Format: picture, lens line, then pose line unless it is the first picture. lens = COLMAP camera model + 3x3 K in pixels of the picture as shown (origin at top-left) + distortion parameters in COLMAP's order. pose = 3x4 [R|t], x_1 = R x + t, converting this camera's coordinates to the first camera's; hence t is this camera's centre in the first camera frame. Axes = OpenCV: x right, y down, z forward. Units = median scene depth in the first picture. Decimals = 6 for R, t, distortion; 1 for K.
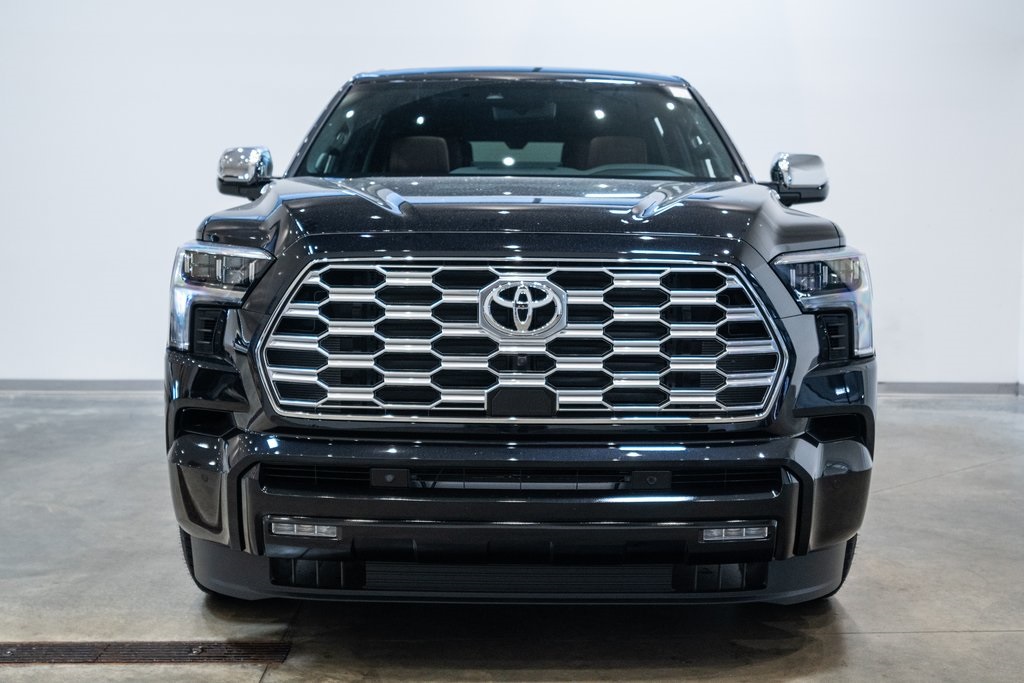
lens RADIAL K [[1256.5, 0, 512.0], [0, 1256.5, 341.5], [0, 0, 1]] dist [0.004411, 0.009542]
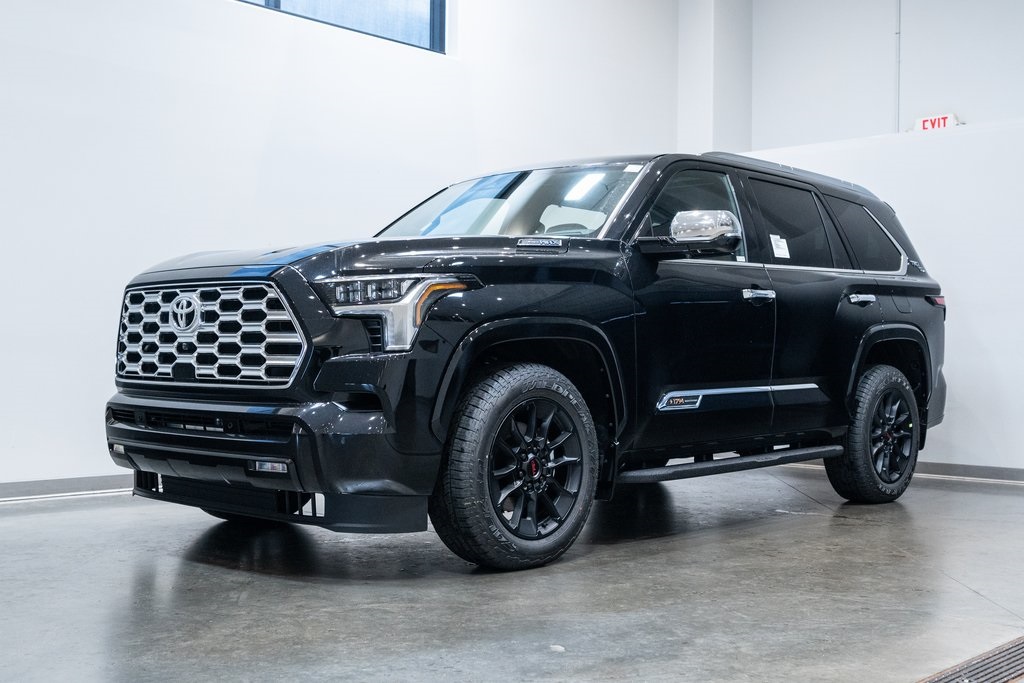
lens RADIAL K [[1256.5, 0, 512.0], [0, 1256.5, 341.5], [0, 0, 1]] dist [0.004411, 0.009542]
pose [[0.756991, 0.001230, -0.653424, 1.349595], [-0.006202, 0.999967, -0.005303, 0.014563], [0.653396, 0.008067, 0.756974, 0.071822]]
